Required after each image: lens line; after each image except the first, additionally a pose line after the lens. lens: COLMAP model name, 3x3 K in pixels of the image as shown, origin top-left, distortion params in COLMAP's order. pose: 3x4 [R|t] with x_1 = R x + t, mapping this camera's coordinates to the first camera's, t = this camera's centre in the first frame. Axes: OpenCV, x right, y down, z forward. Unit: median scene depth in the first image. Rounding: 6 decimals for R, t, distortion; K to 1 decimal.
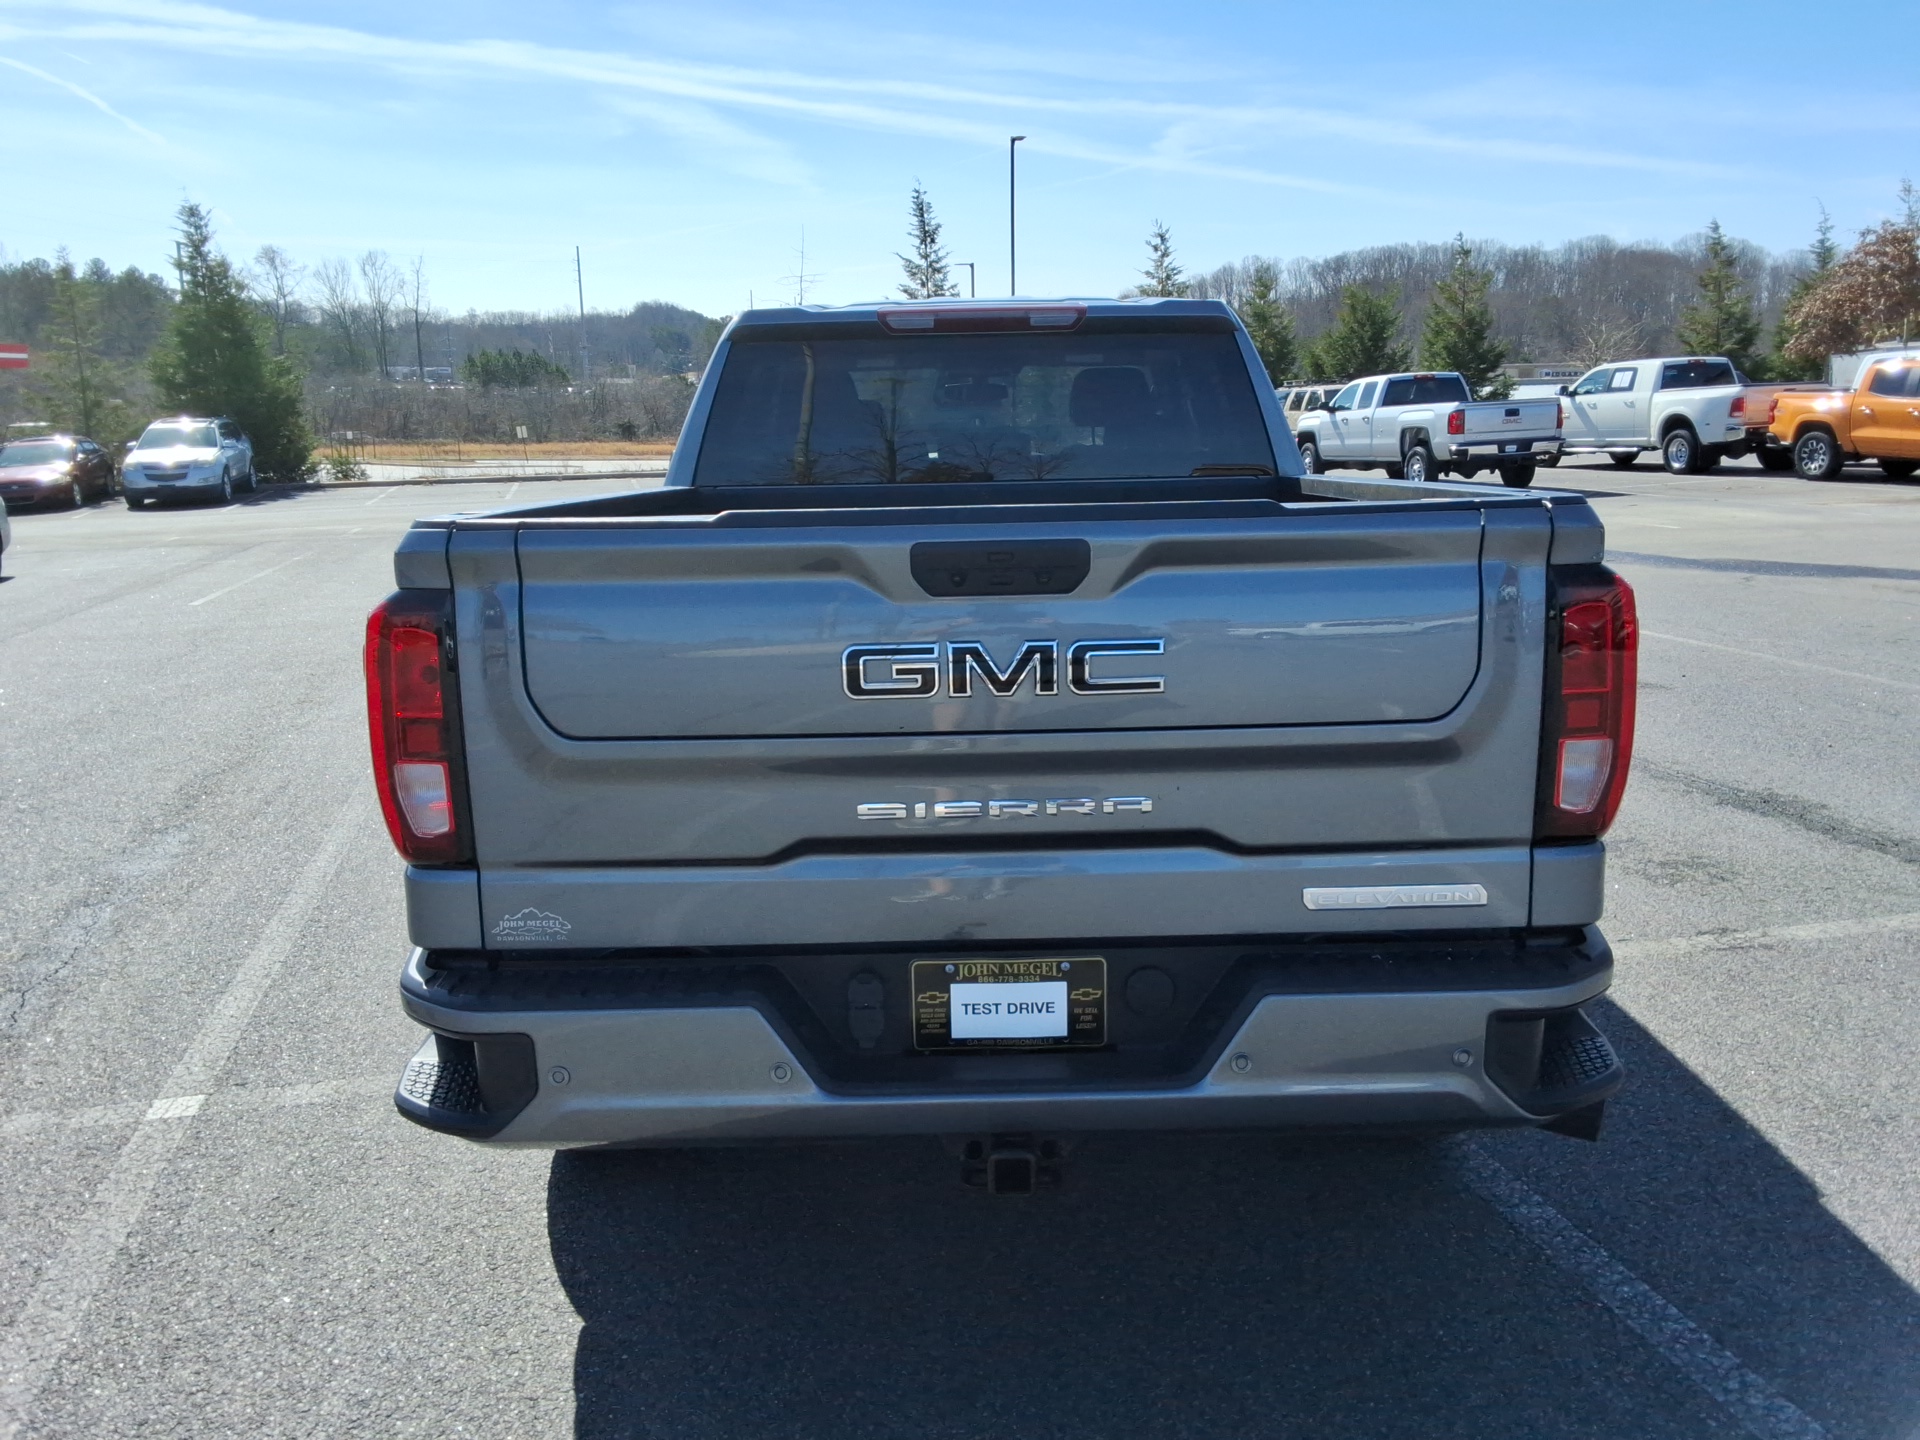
lens RADIAL K [[1527.5, 0, 963.0], [0, 1527.5, 713.7], [0, 0, 1]] dist [0.098881, -0.150027]
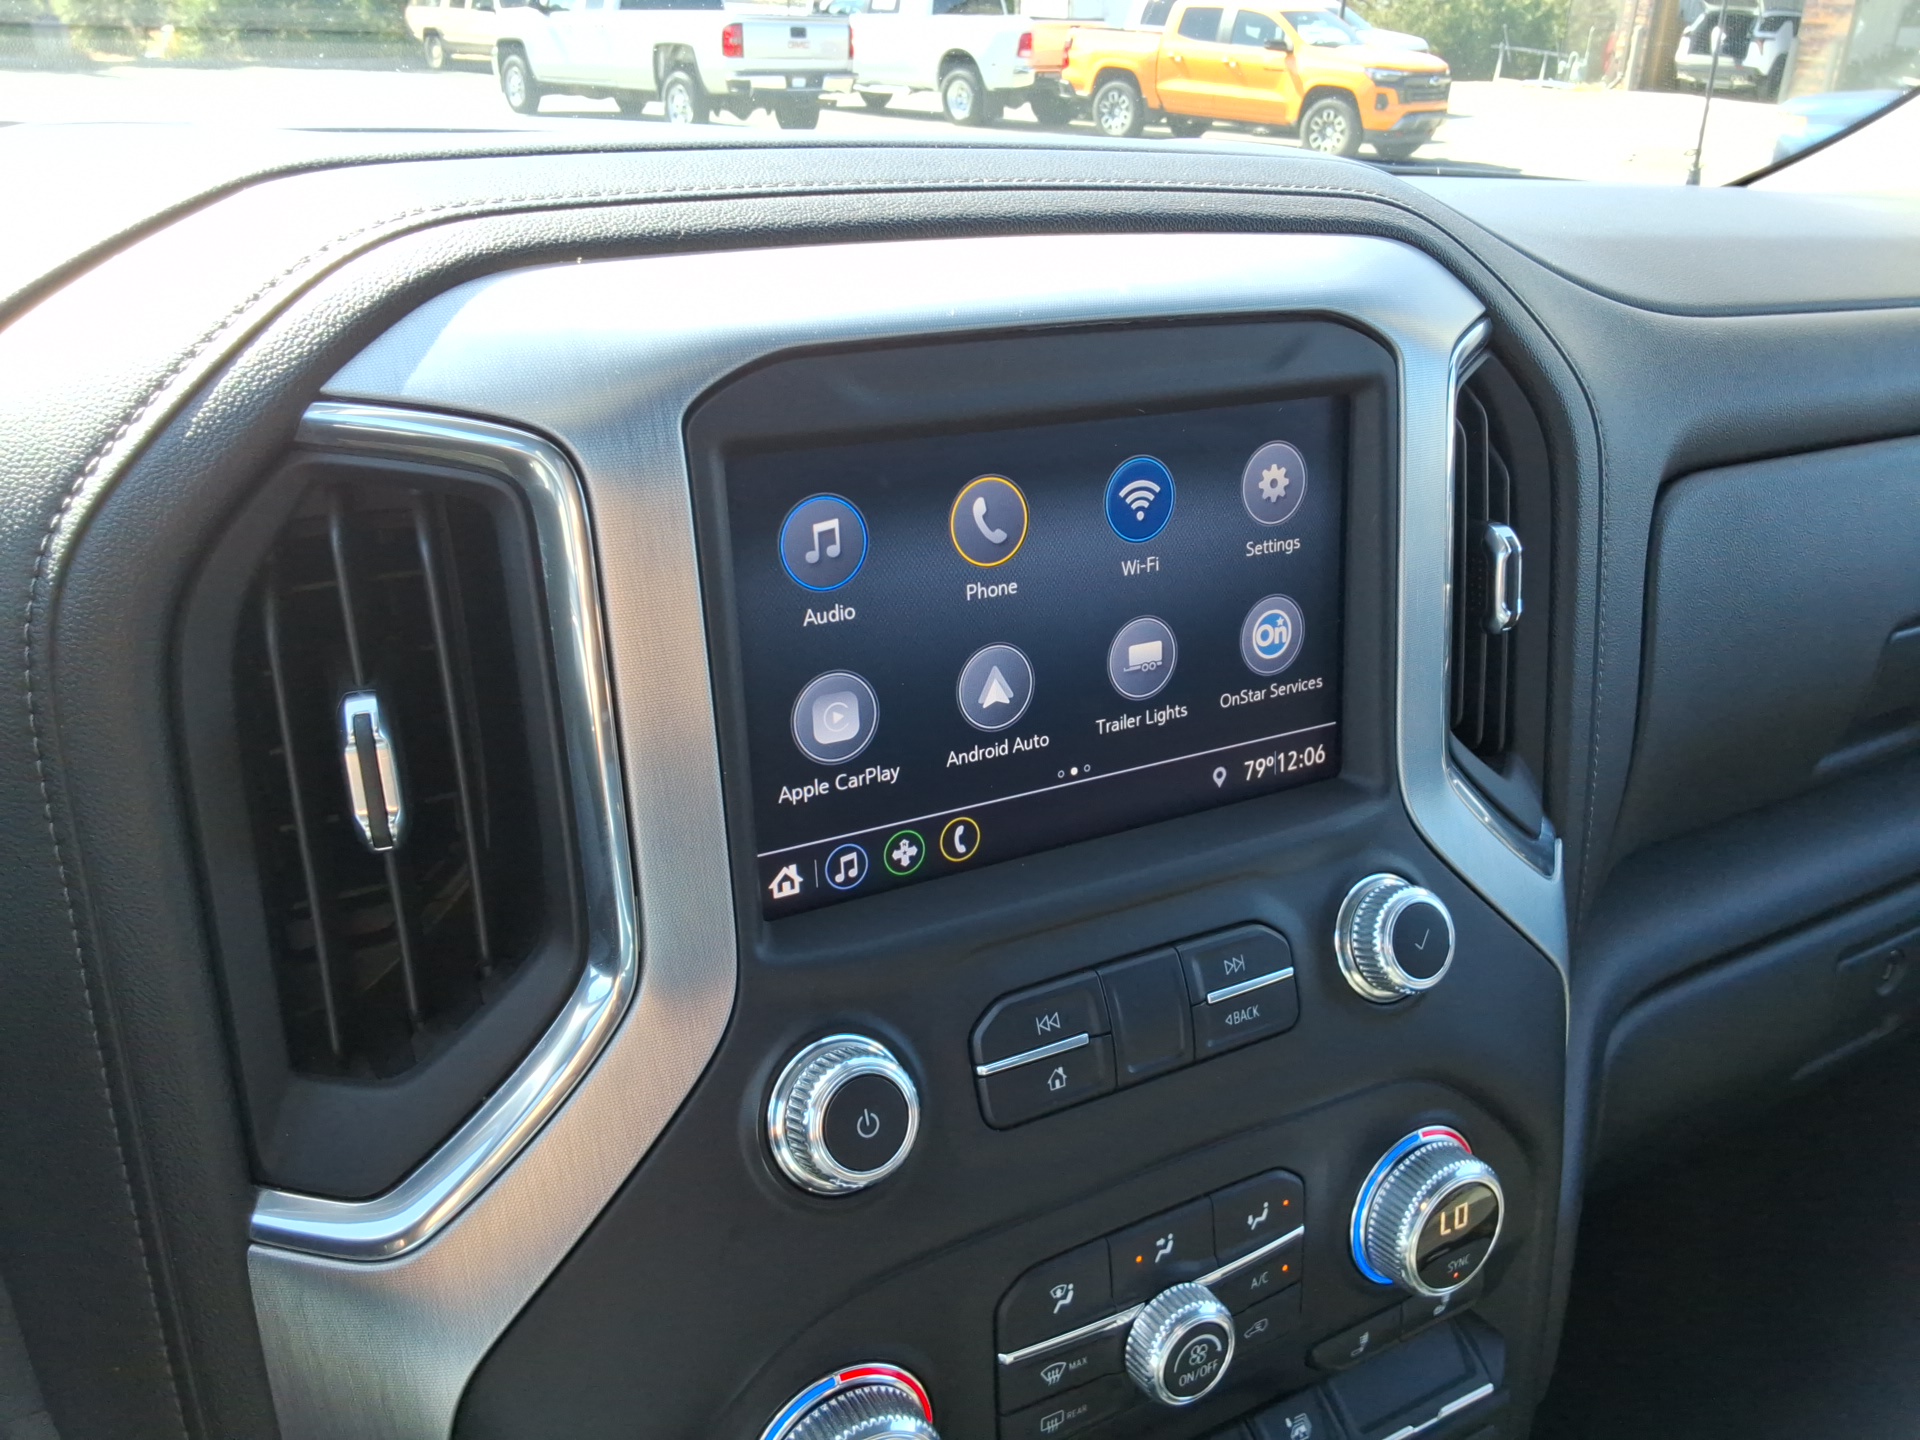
lens RADIAL K [[1527.5, 0, 970.7], [0, 1527.5, 692.4], [0, 0, 1]] dist [0.098881, -0.150027]
pose [[0.855306, -0.146746, 0.496908, -0.004735], [0.037329, 0.974014, 0.223392, -0.040974], [-0.516777, -0.172519, 0.838557, 0.236204]]
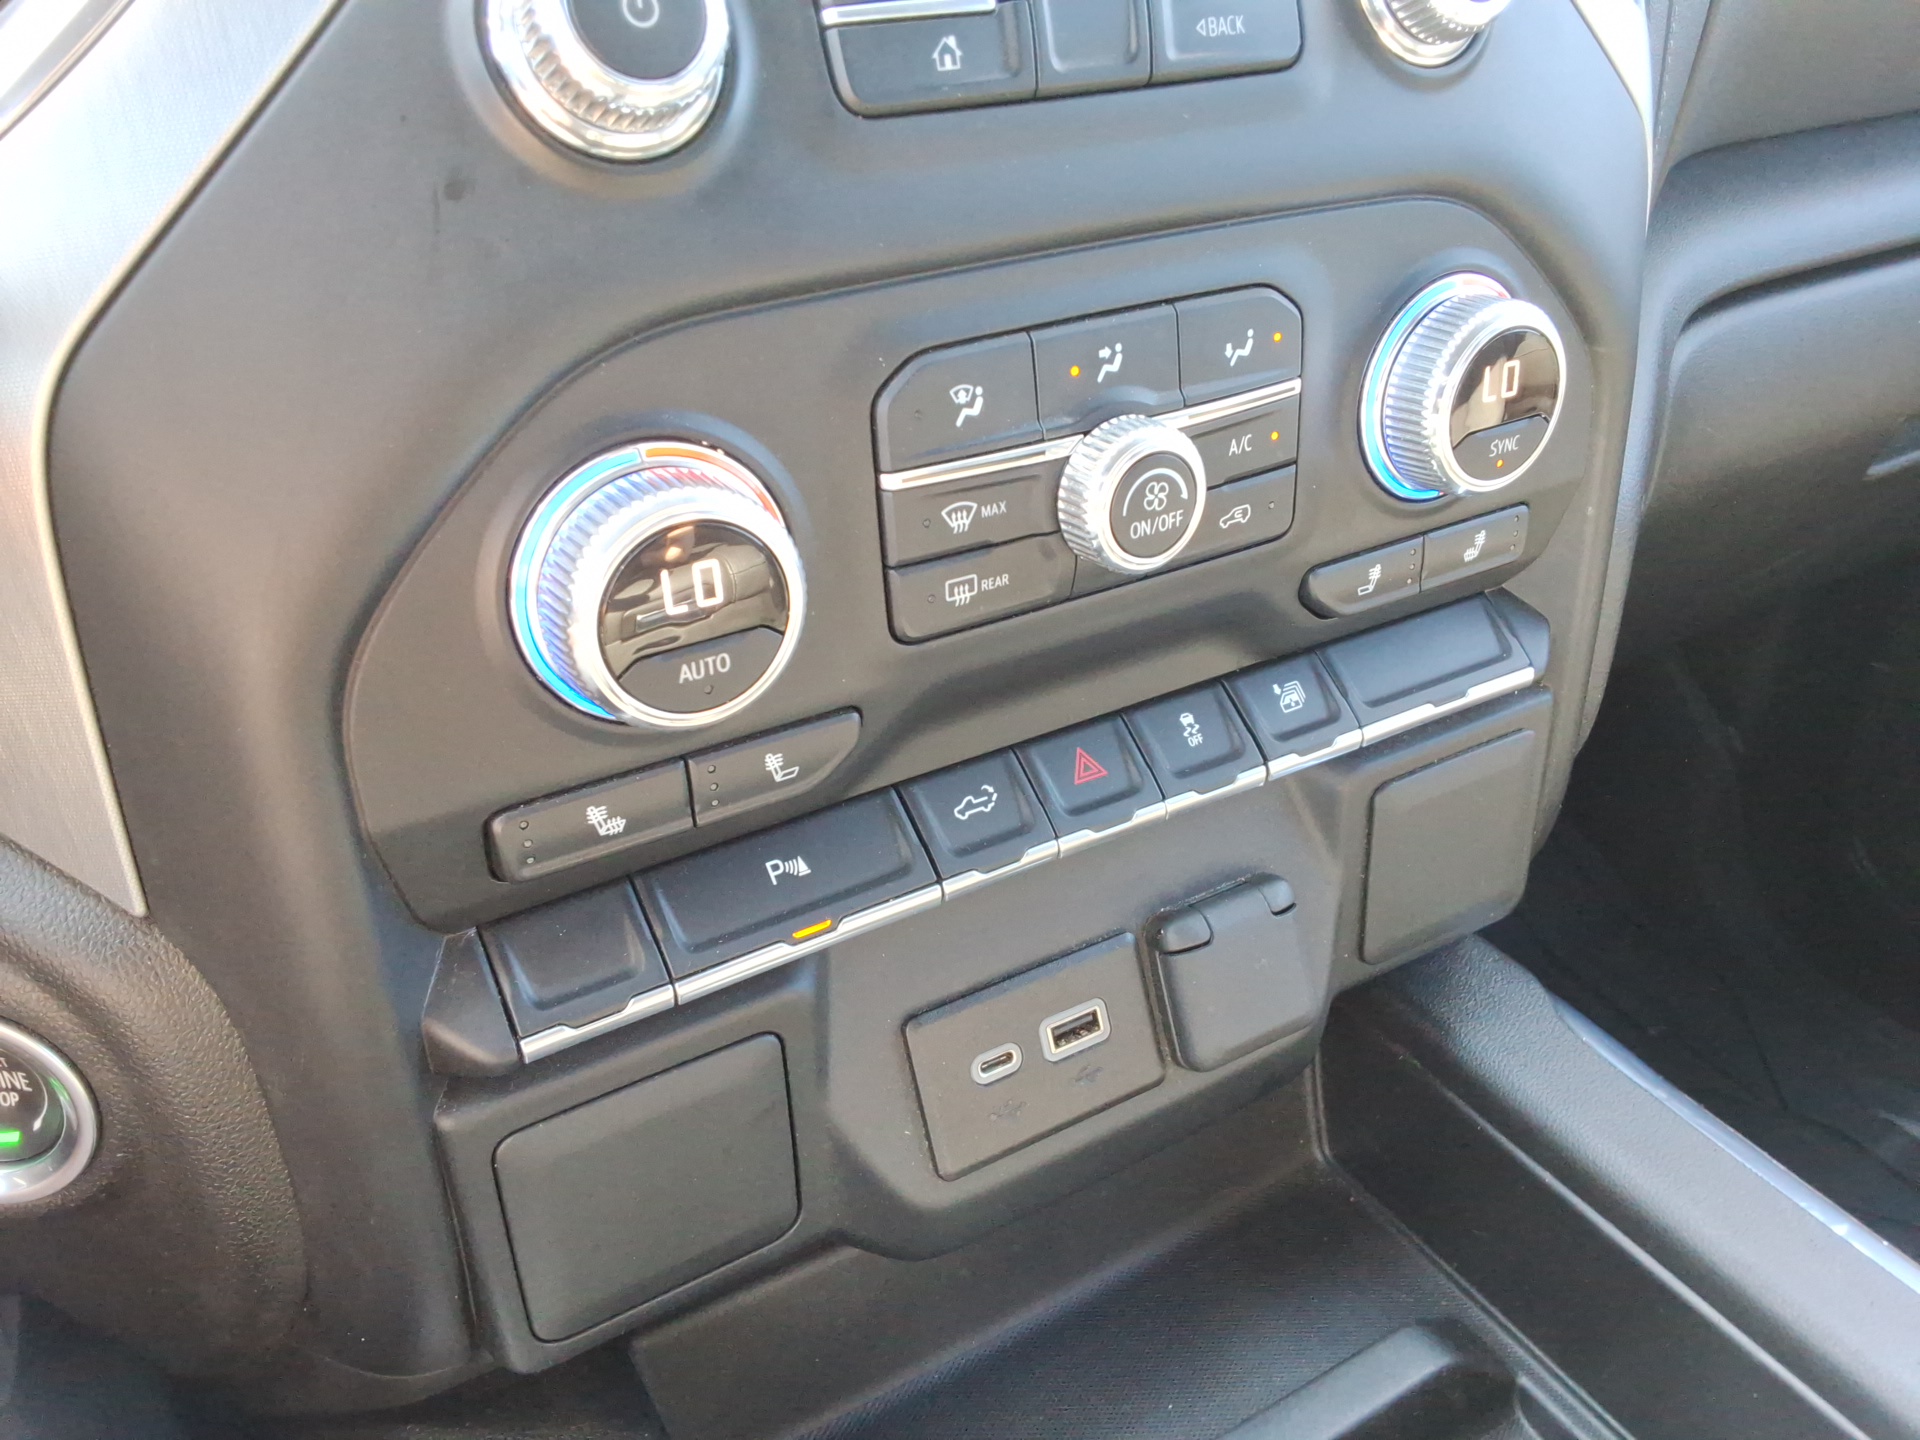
lens RADIAL K [[1527.5, 0, 968.7], [0, 1527.5, 693.2], [0, 0, 1]] dist [0.098881, -0.150027]
pose [[0.845830, -0.249179, 0.471680, -0.002975], [0.064868, 0.925683, 0.372697, -0.034097], [-0.529494, -0.284641, 0.799134, 0.238113]]
